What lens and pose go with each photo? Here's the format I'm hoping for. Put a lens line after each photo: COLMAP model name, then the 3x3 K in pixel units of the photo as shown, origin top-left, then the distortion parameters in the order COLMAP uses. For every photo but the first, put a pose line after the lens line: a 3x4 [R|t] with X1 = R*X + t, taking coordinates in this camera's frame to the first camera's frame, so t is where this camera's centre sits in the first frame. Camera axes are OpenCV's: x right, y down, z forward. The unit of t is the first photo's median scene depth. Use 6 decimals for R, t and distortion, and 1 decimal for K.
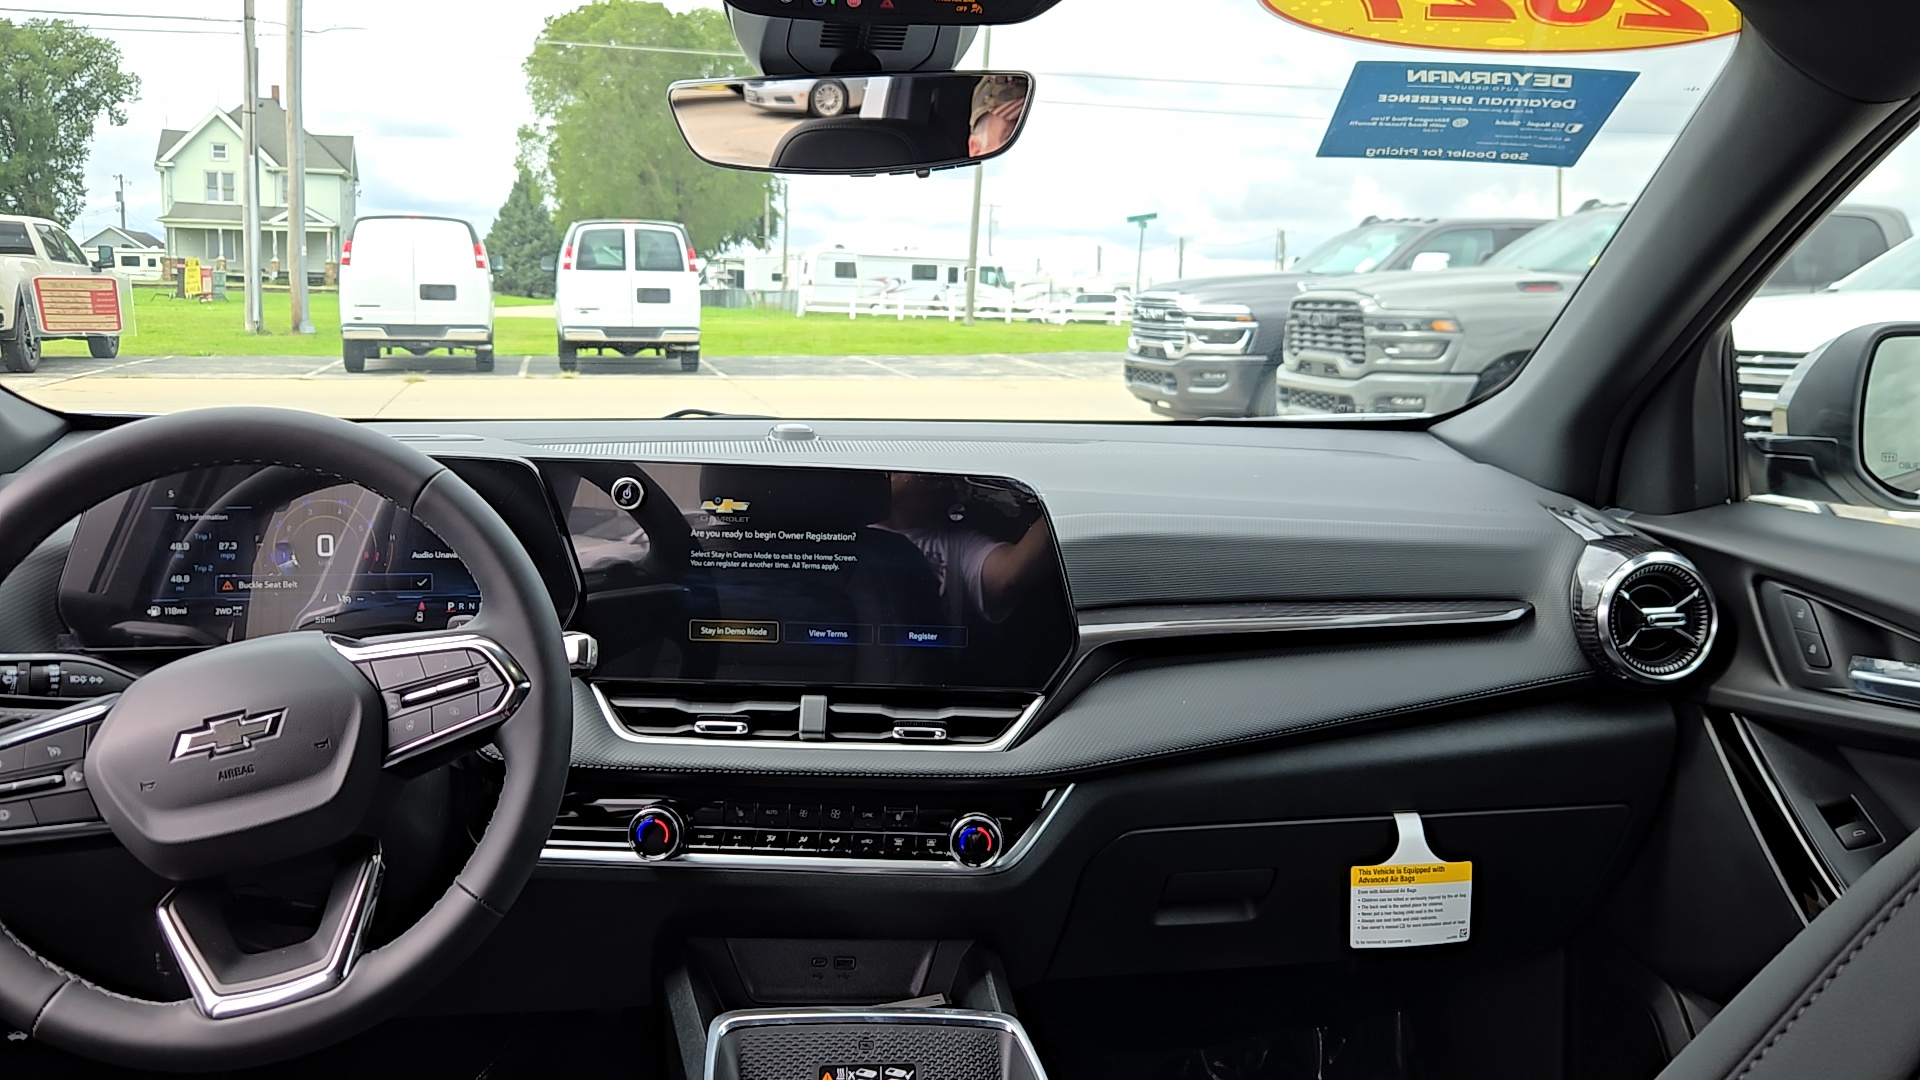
lens RADIAL K [[1613.2, 0, 956.2], [0, 1613.2, 538.7], [0, 0, 1]] dist [0.006647, -0.004564]
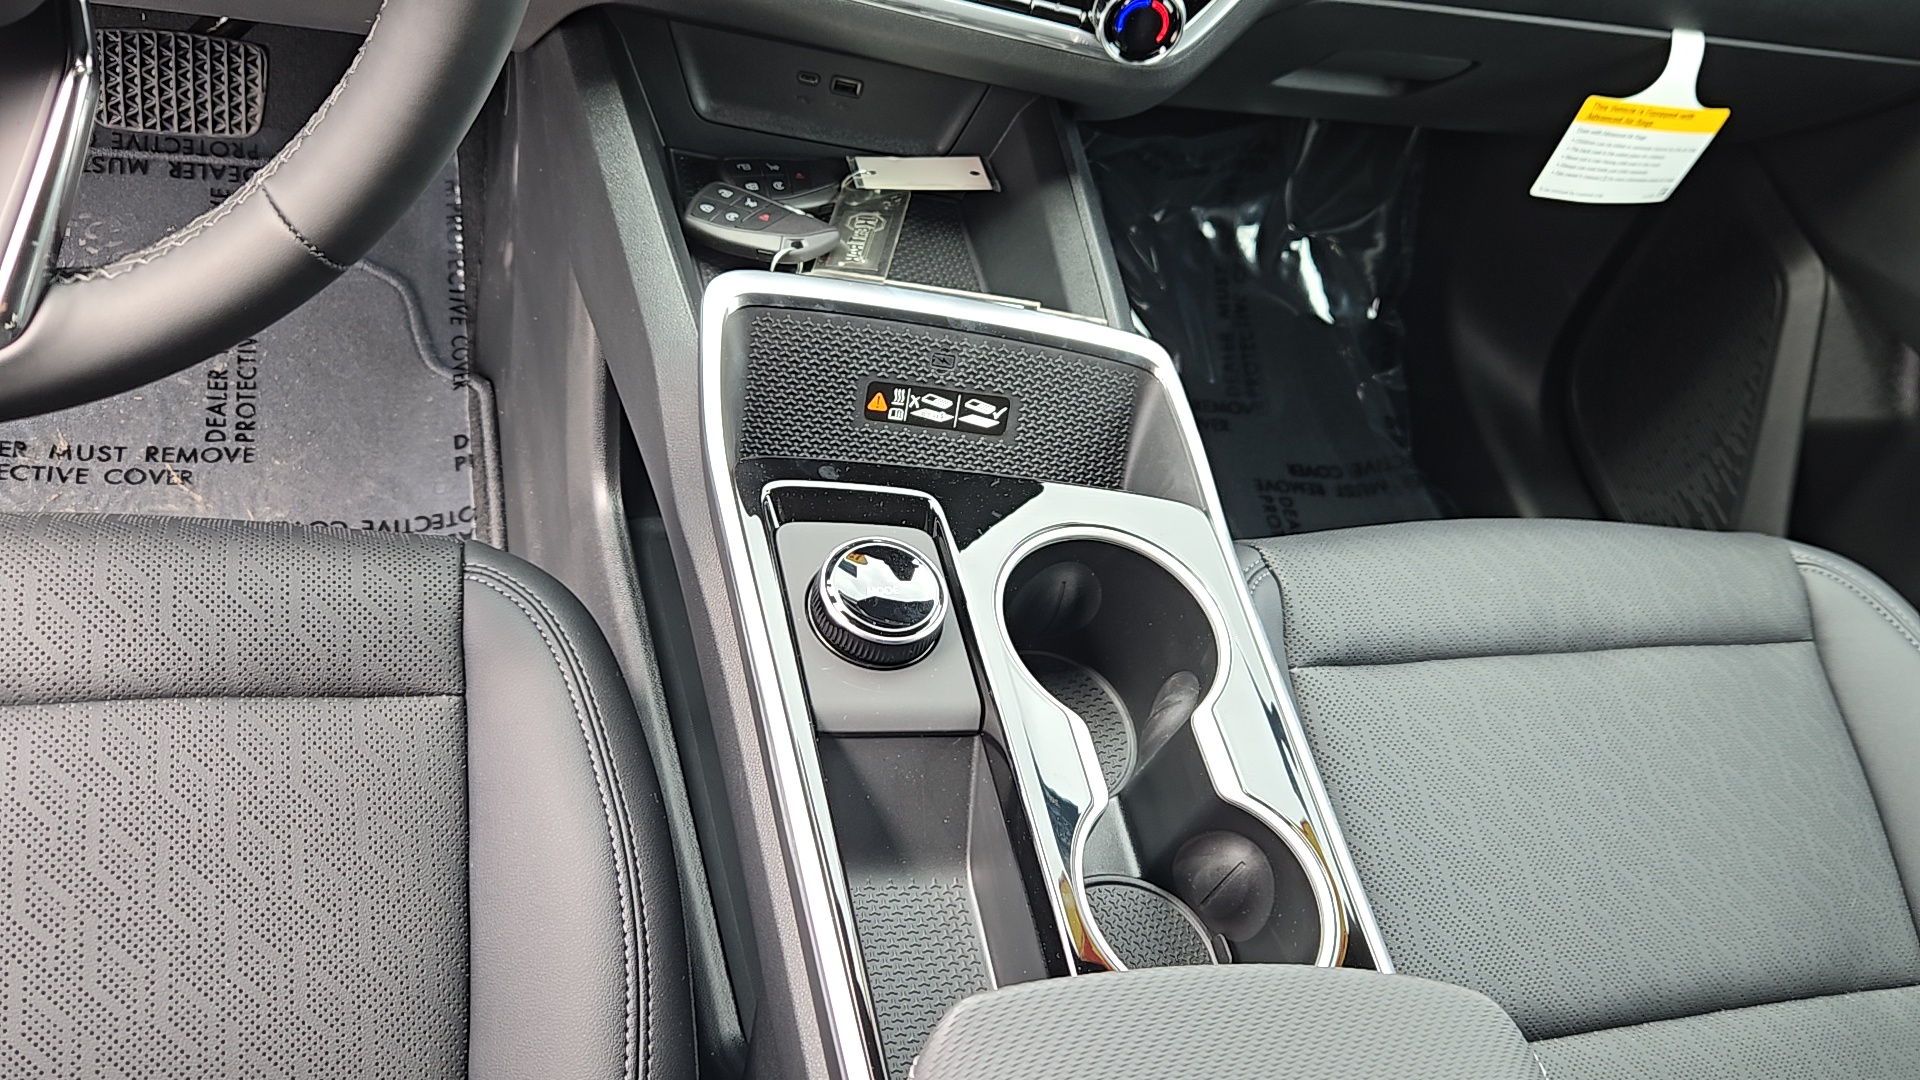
lens RADIAL K [[1621.1, 0, 958.1], [0, 1621.1, 546.2], [0, 0, 1]] dist [-0.002493, 0.004536]
pose [[0.962429, 0.119245, 0.243950, -0.172168], [-0.255692, 0.700377, 0.666404, -0.059338], [-0.091391, -0.703742, 0.704553, 0.421565]]
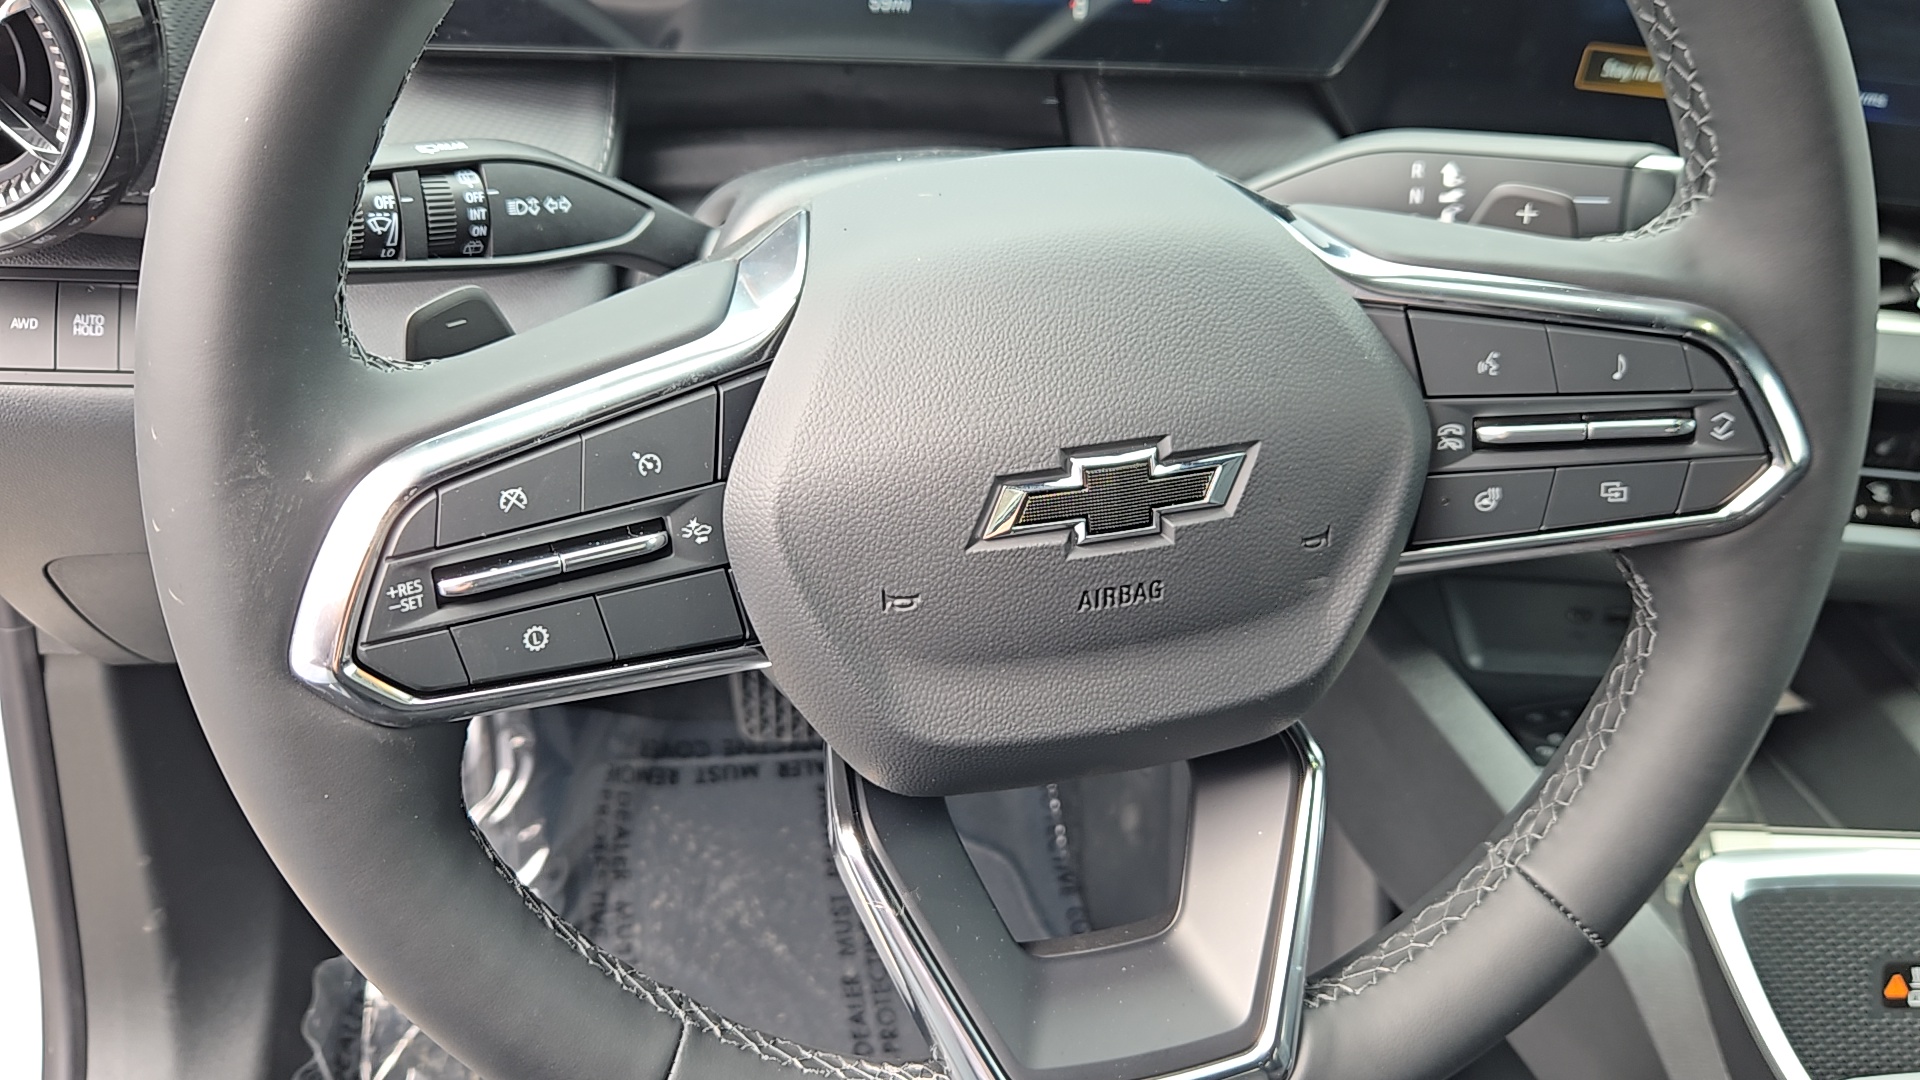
lens RADIAL K [[1645.4, 0, 960.0], [0, 1645.4, 540.0], [0, 0, 1]] dist [-0.012687, 0.002041]
pose [[0.995478, 0.051119, 0.080069, -0.388844], [-0.082421, 0.883858, 0.460437, -0.030551], [-0.047233, -0.464954, 0.884074, 0.500082]]
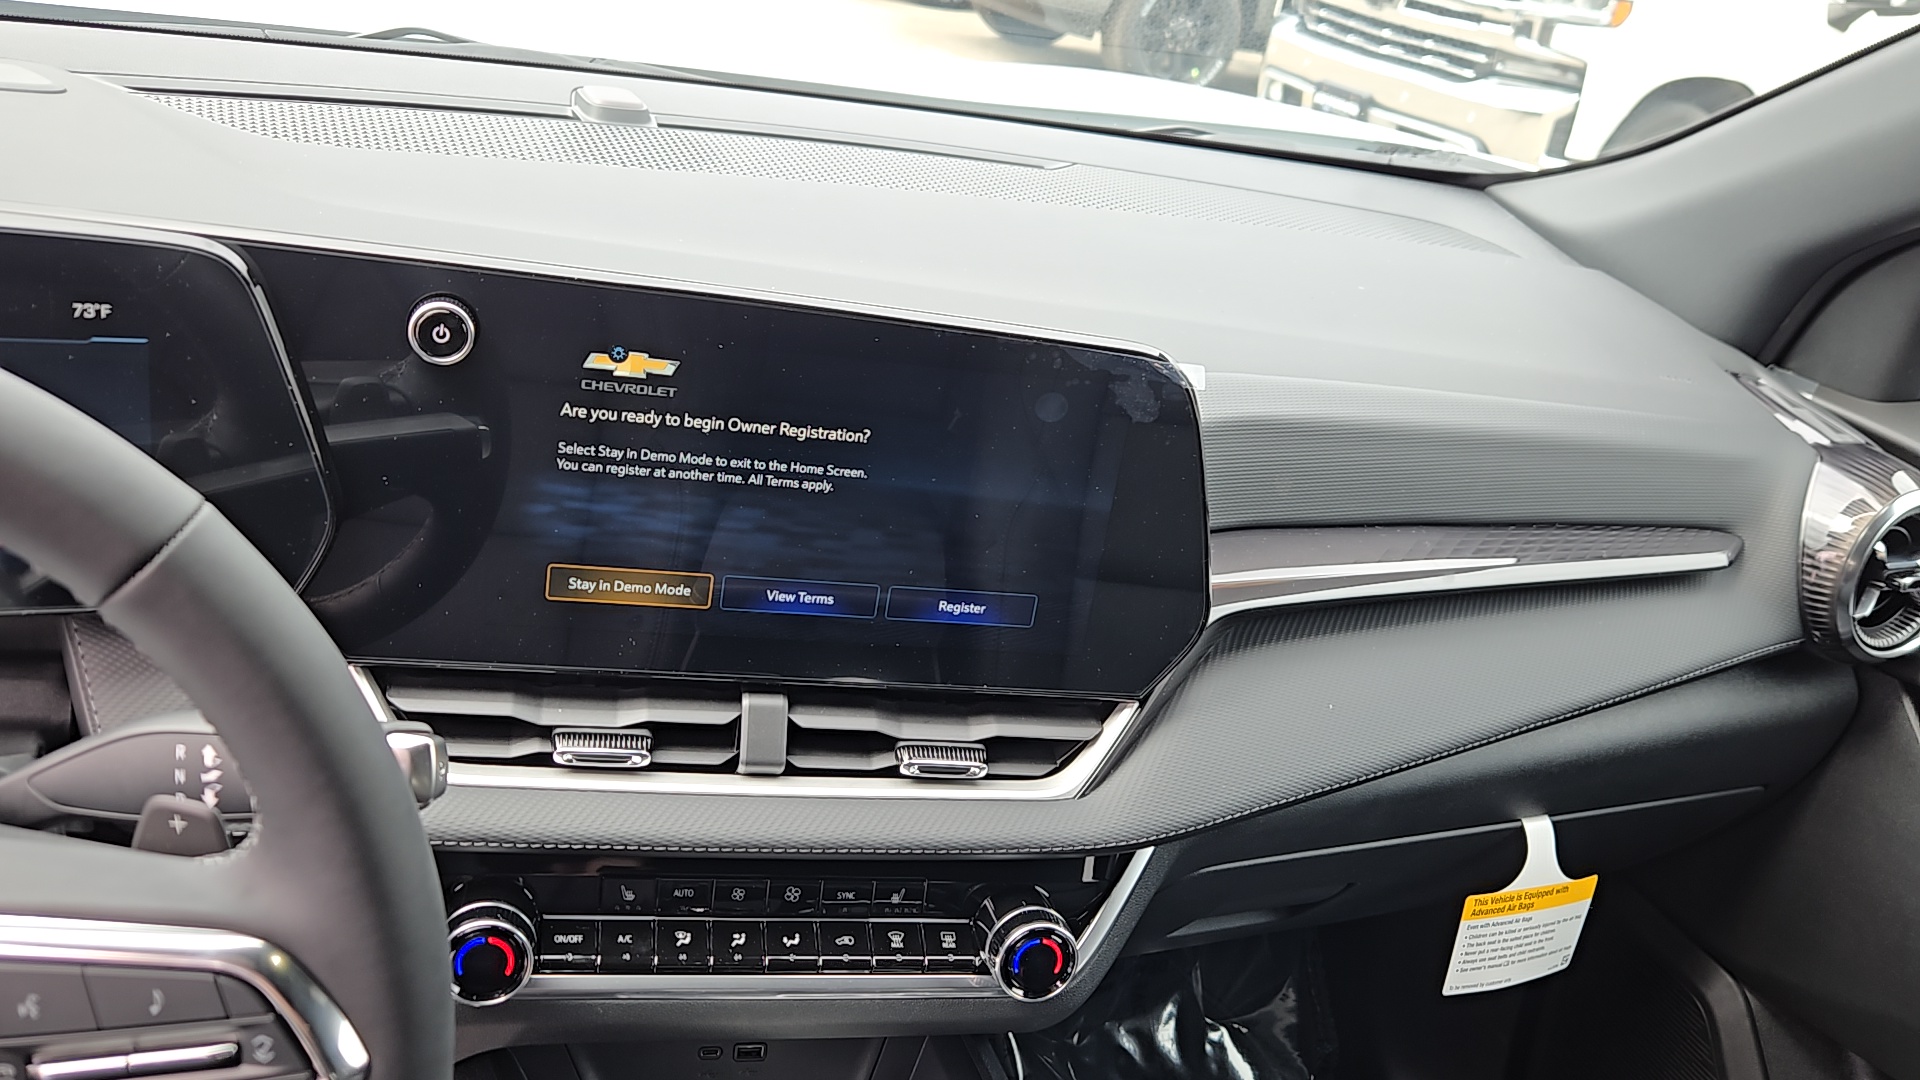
lens RADIAL K [[1613.2, 0, 956.2], [0, 1613.2, 538.7], [0, 0, 1]] dist [0.006647, -0.004564]
pose [[0.960732, 0.040156, 0.274557, -0.183394], [-0.117571, 0.955172, 0.271704, -0.121104], [-0.251339, -0.293314, 0.922386, 0.471745]]
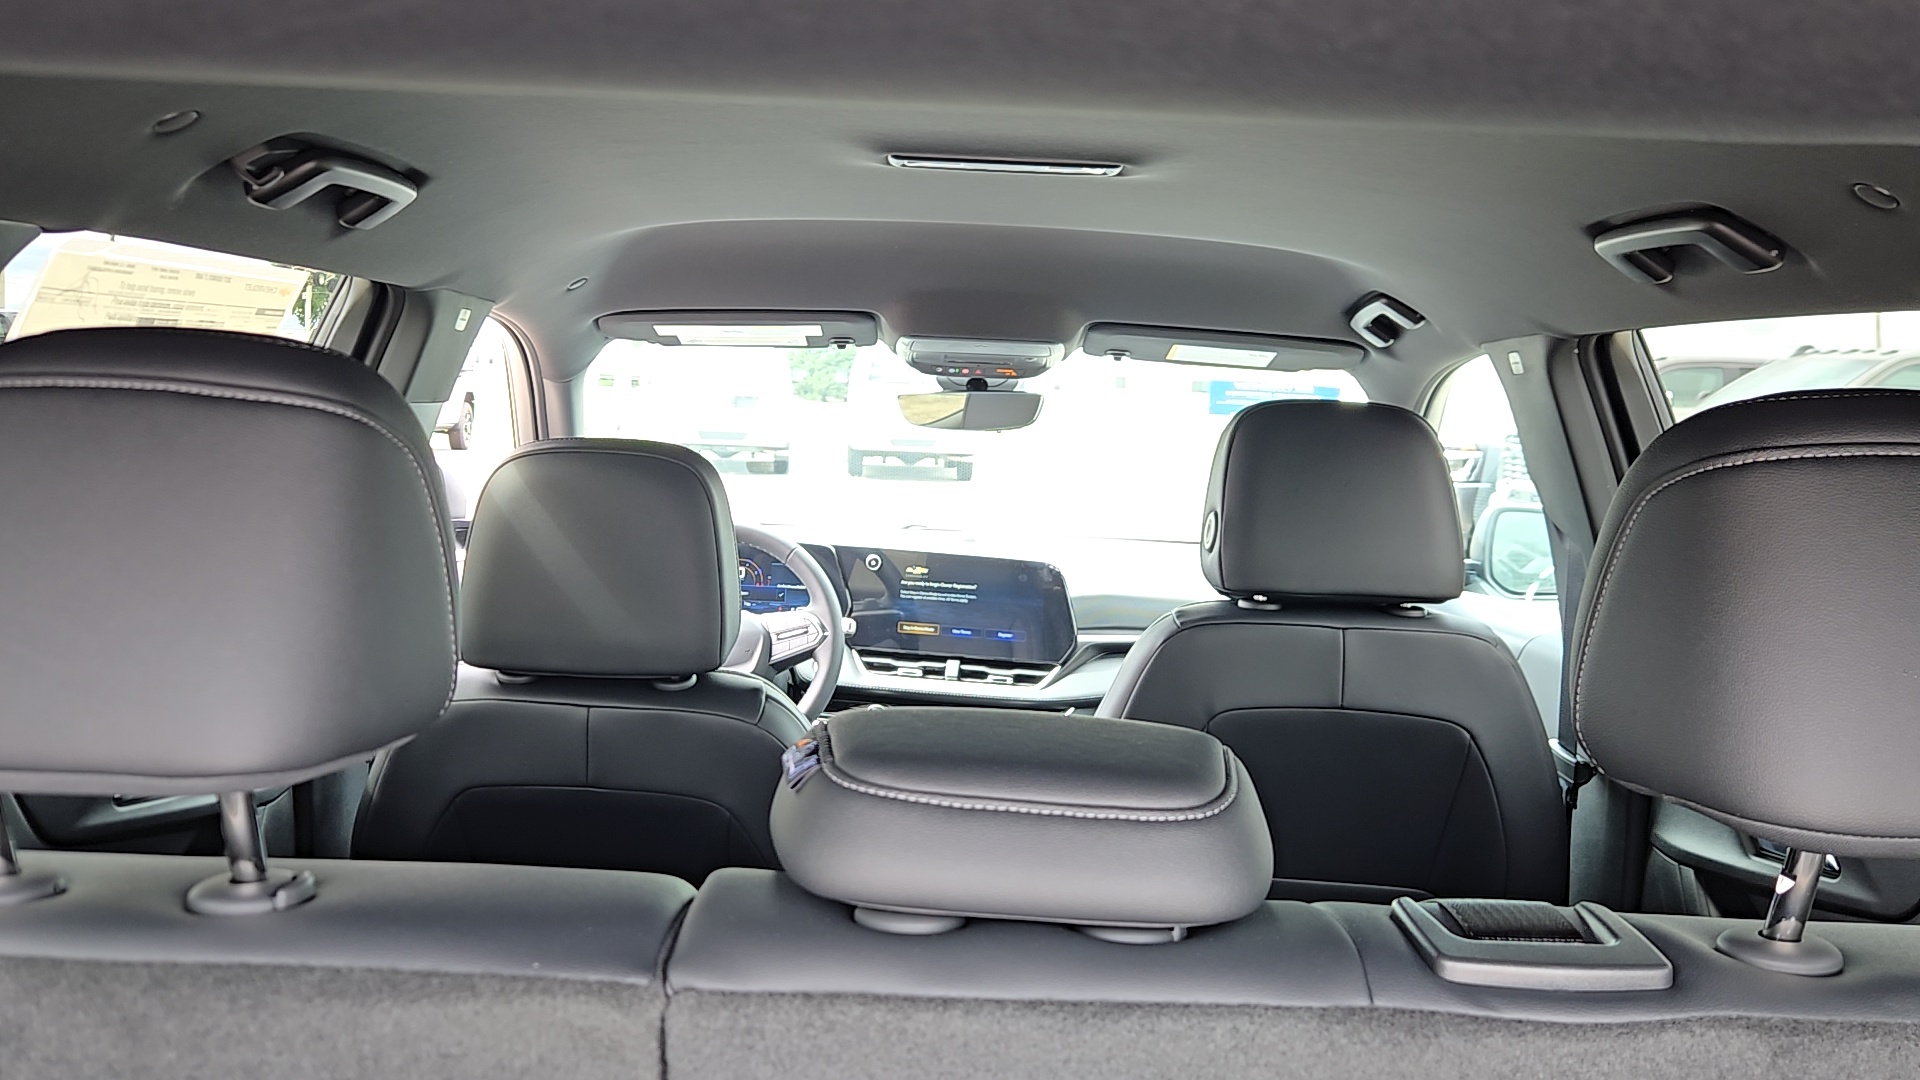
lens RADIAL K [[1593.4, 0, 951.8], [0, 1593.4, 532.9], [0, 0, 1]] dist [0.003383, 0.002361]
pose [[0.984268, 0.039846, -0.172128, 0.268078], [-0.052038, 0.996402, -0.066903, 0.070216], [0.168842, 0.074808, 0.982800, -1.096746]]
